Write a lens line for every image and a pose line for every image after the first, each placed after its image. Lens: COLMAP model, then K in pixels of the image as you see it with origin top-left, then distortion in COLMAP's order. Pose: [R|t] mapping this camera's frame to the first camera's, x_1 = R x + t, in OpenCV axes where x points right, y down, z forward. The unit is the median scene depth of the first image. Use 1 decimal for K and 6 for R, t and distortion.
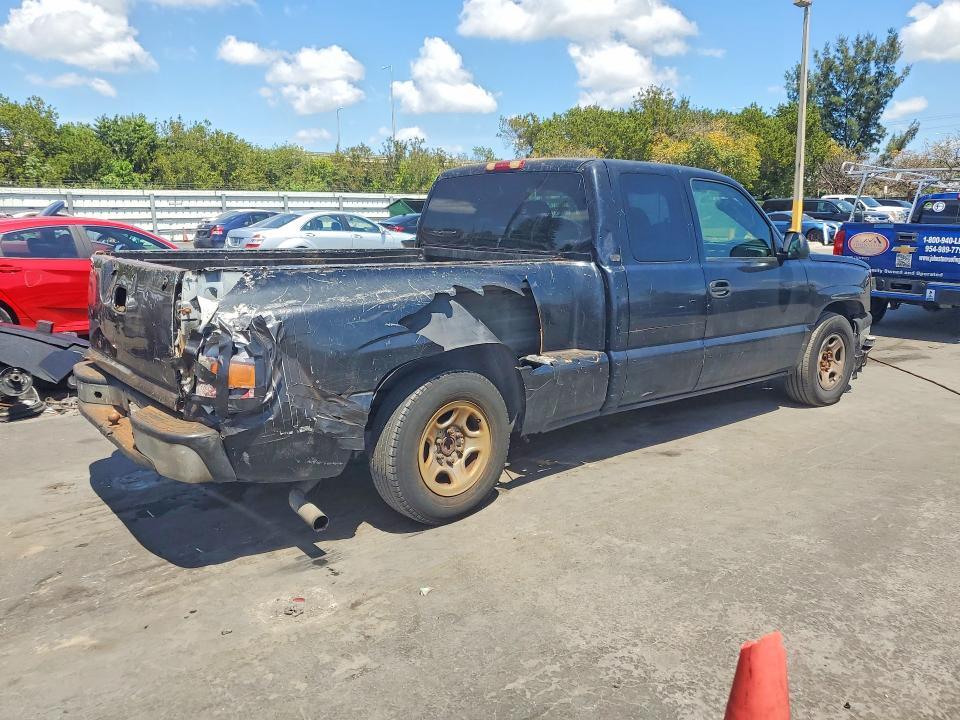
lens RADIAL K [[770.1, 0, 477.2], [0, 770.1, 368.7], [0, 0, 1]] dist [0.006360, 0.024722]
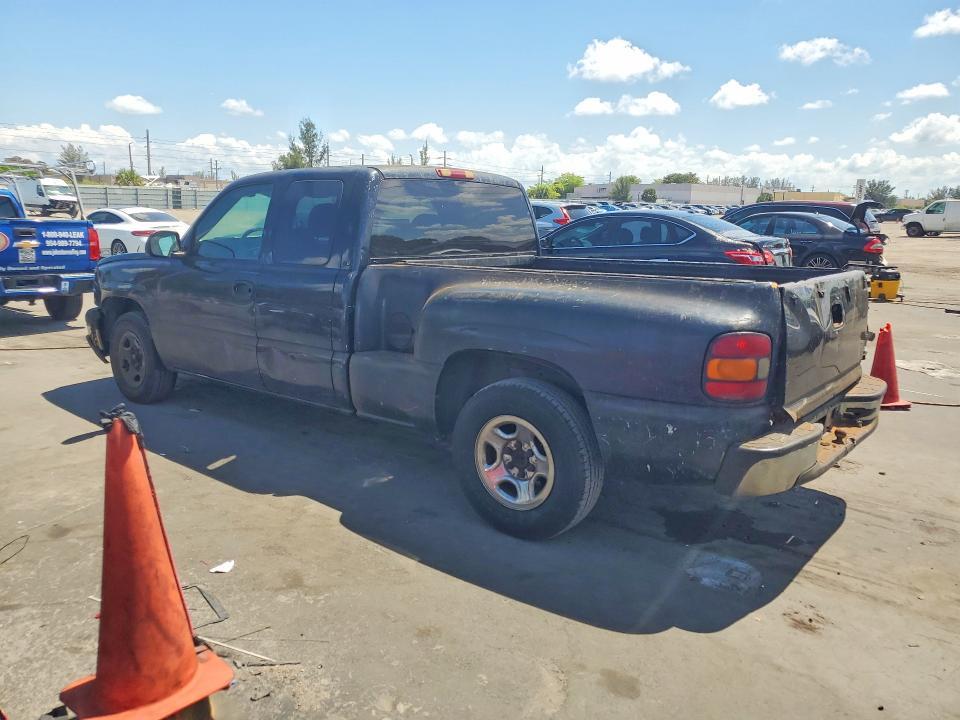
lens RADIAL K [[752.4, 0, 472.4], [0, 752.4, 355.4], [0, 0, 1]] dist [0.009685, 0.012239]
pose [[-0.203971, -0.190770, 0.960210, -0.264032], [0.179496, 0.956915, 0.228245, -0.070096], [-0.962381, 0.218909, -0.160941, 0.325320]]
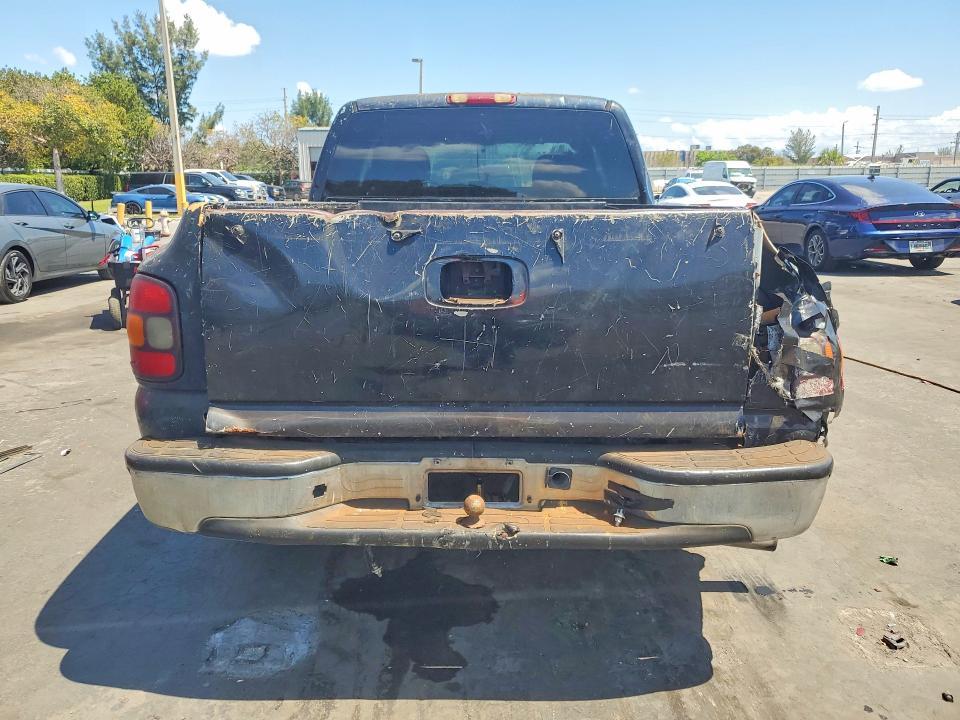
lens RADIAL K [[752.4, 0, 476.8], [0, 752.4, 357.9], [0, 0, 1]] dist [0.009685, 0.012239]
pose [[0.634665, -0.173403, 0.753081, -0.170744], [0.159638, 0.982899, 0.091784, -0.017198], [-0.756119, 0.061969, 0.651494, 0.133373]]
